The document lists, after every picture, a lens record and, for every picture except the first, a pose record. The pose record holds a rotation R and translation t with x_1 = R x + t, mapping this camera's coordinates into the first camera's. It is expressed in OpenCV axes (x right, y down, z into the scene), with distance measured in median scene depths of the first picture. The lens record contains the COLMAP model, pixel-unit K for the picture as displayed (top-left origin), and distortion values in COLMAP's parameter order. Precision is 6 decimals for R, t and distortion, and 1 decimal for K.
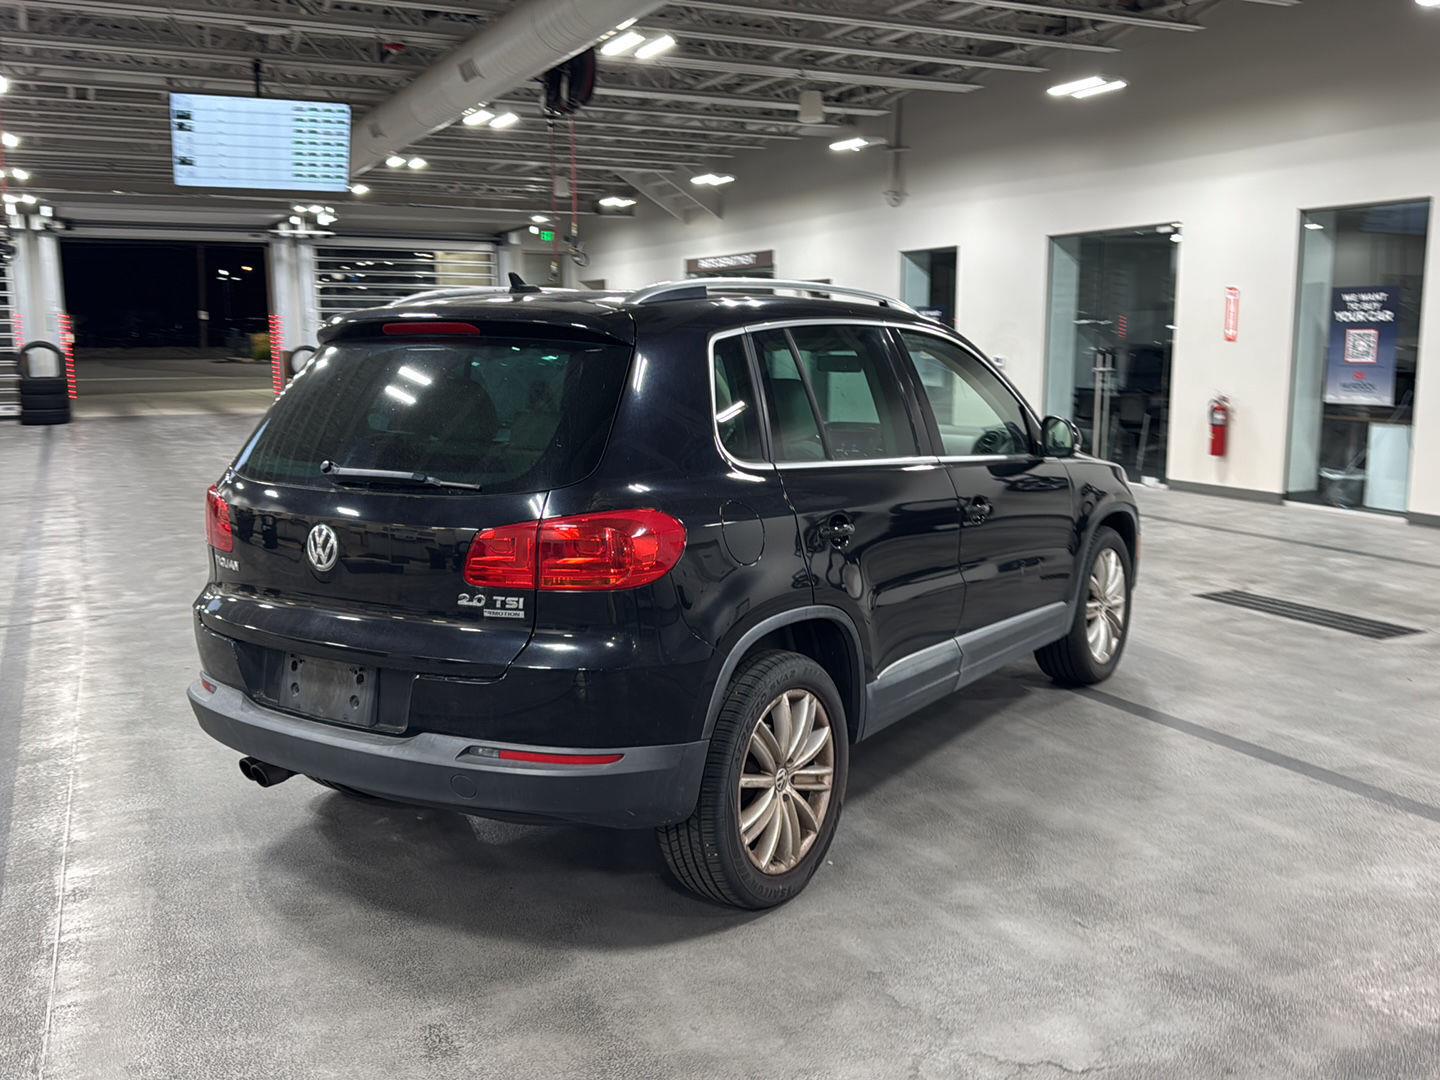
lens RADIAL K [[1281.3, 0, 720.0], [0, 1281.3, 540.0], [0, 0, 1]] dist [0.154418, -0.300369]
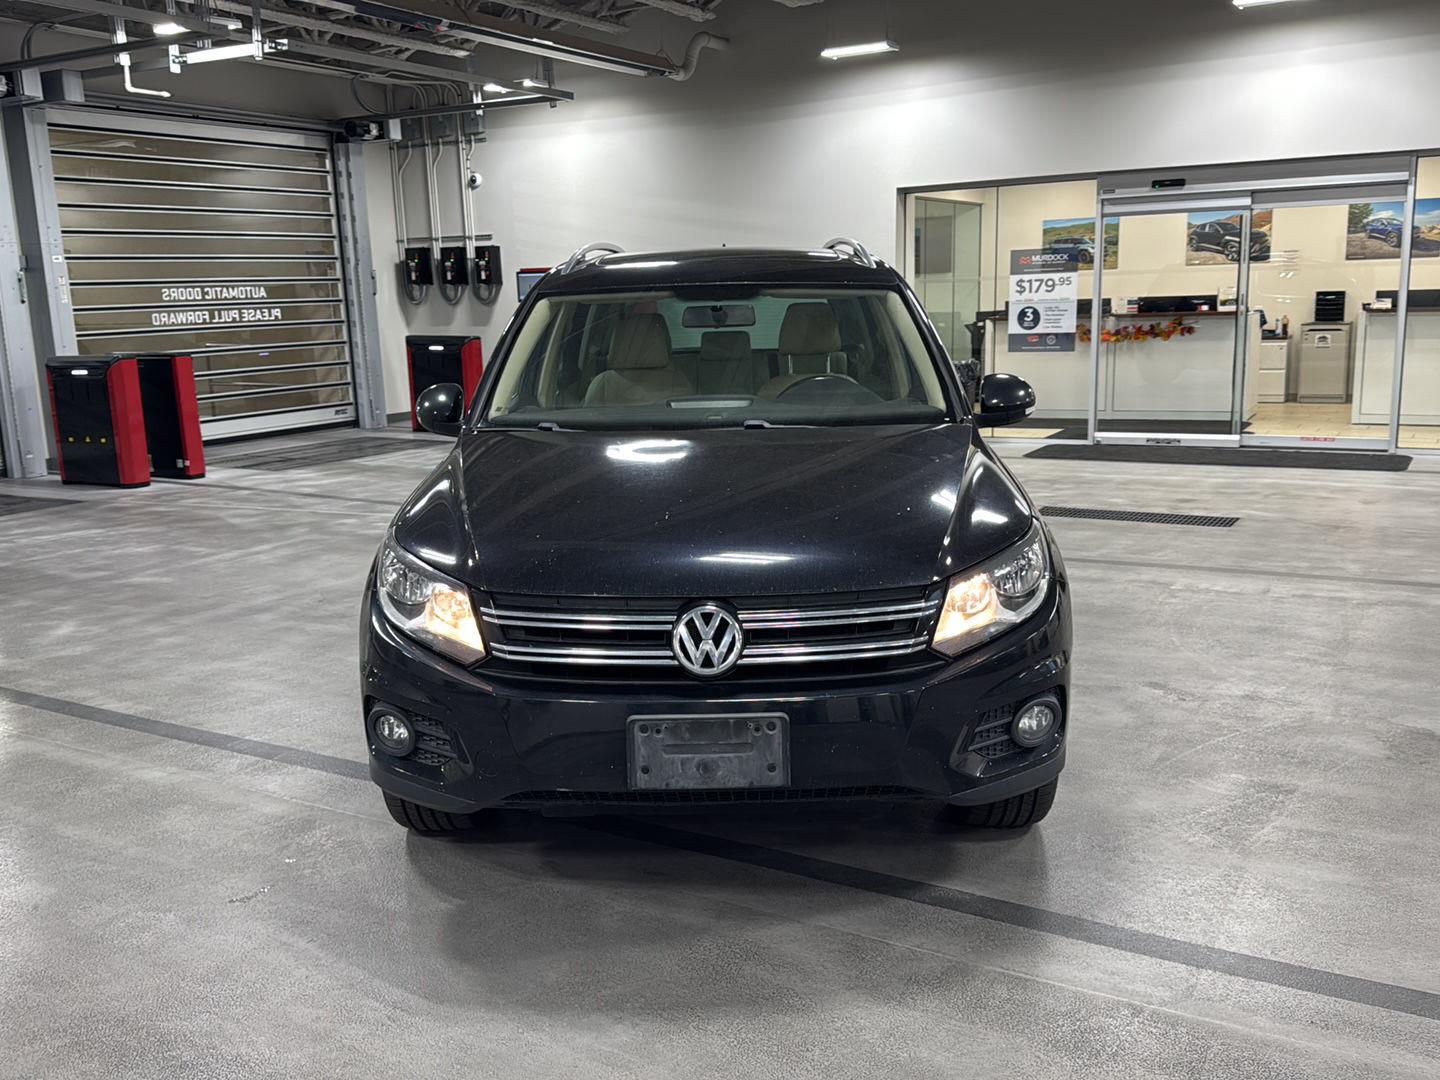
lens RADIAL K [[1281.3, 0, 720.0], [0, 1281.3, 540.0], [0, 0, 1]] dist [0.154418, -0.300369]
pose [[-0.832091, 0.133325, -0.538376, 0.653037], [-0.056677, 0.945158, 0.321659, -0.319188], [0.551735, 0.298163, -0.778901, 2.013333]]
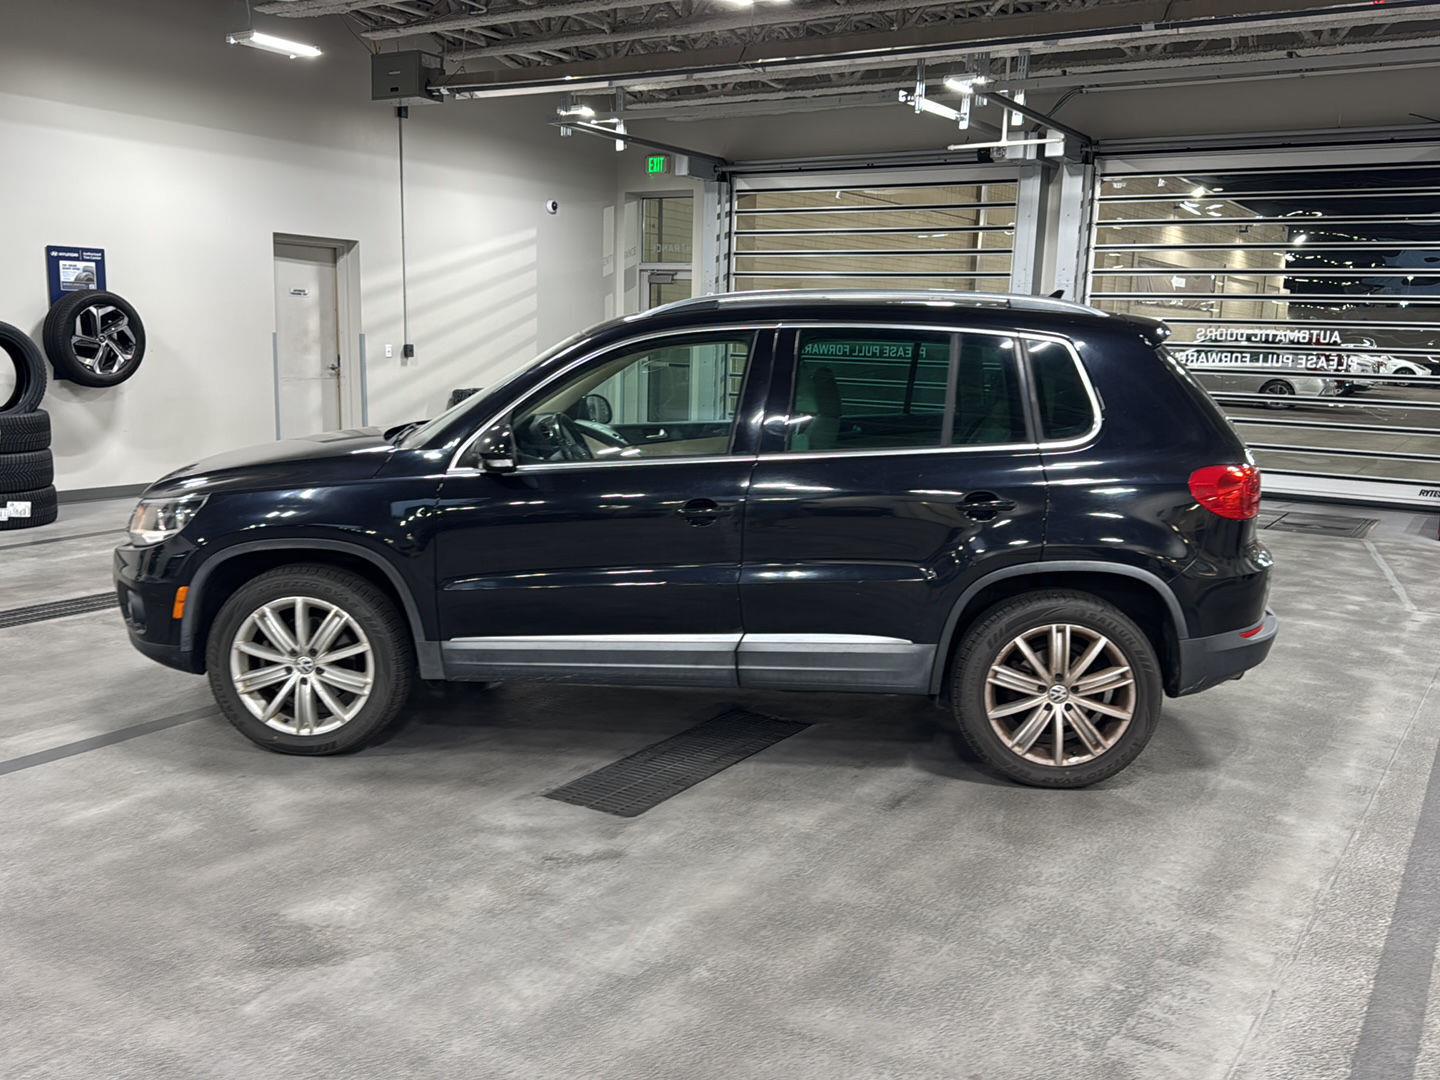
lens RADIAL K [[1275.1, 0, 722.7], [0, 1275.1, 546.9], [0, 0, 1]] dist [0.164163, -0.326585]
pose [[-0.525542, -0.151616, 0.837149, -0.968794], [0.112989, 0.962837, 0.245311, -0.270307], [-0.843231, 0.223510, -0.488880, 1.704827]]
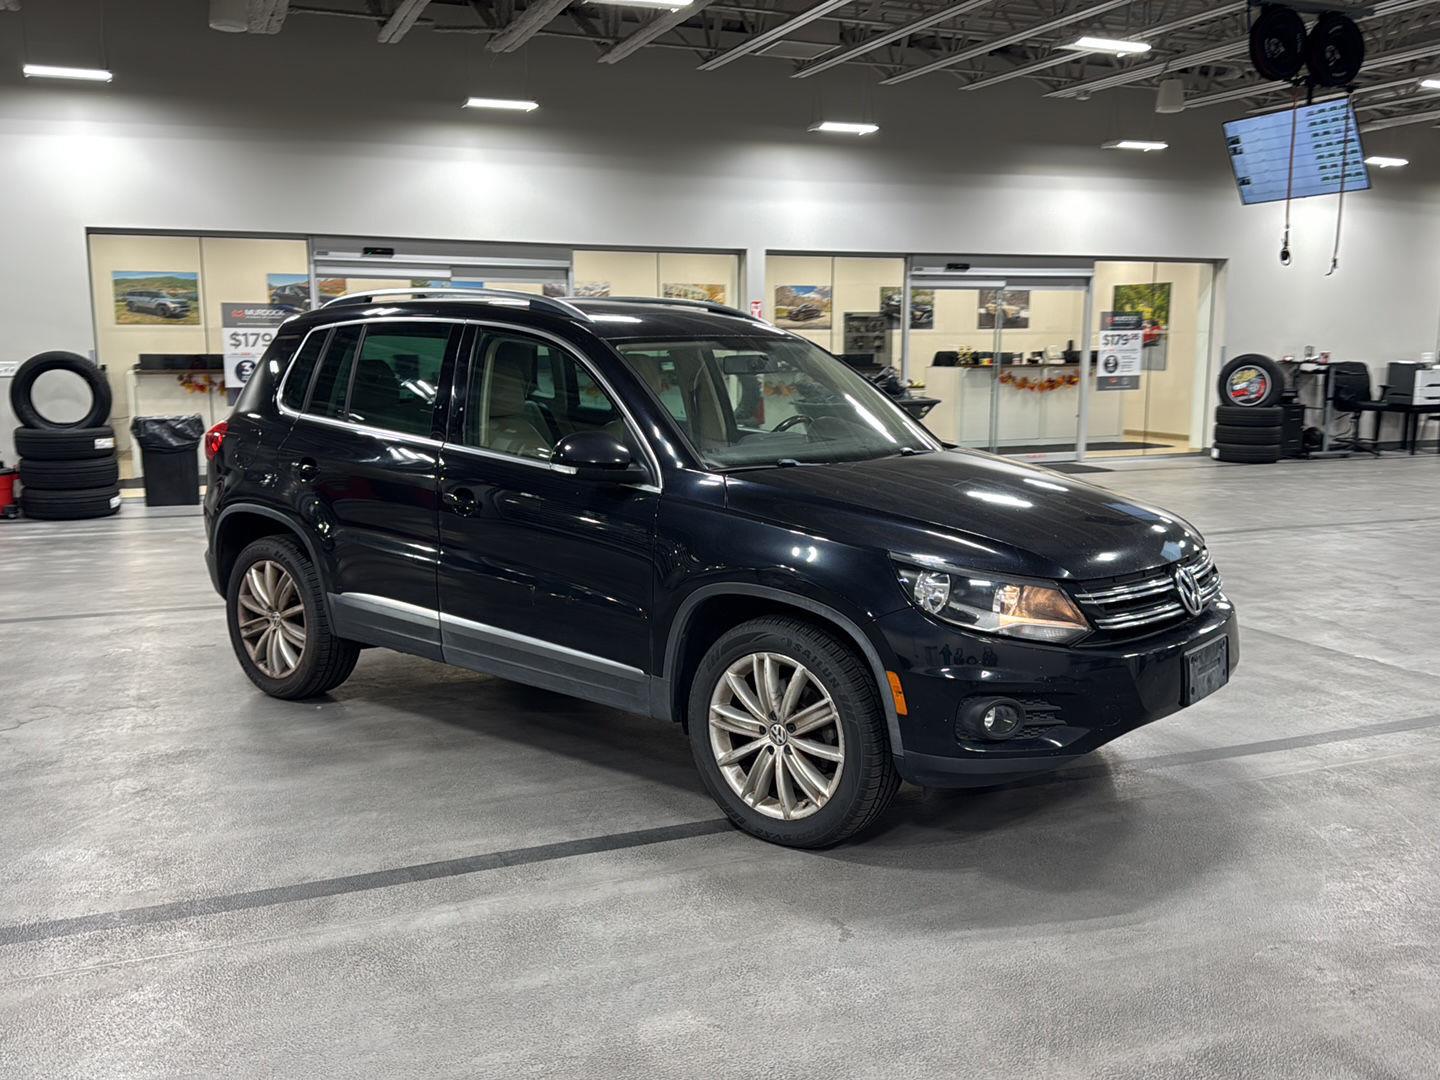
lens RADIAL K [[1275.1, 0, 722.7], [0, 1275.1, 546.9], [0, 0, 1]] dist [0.164163, -0.326585]
pose [[-0.072978, 0.167349, -0.983193, 1.206564], [-0.161669, 0.970798, 0.177239, -0.204723], [0.984143, 0.171886, -0.043791, 1.260398]]
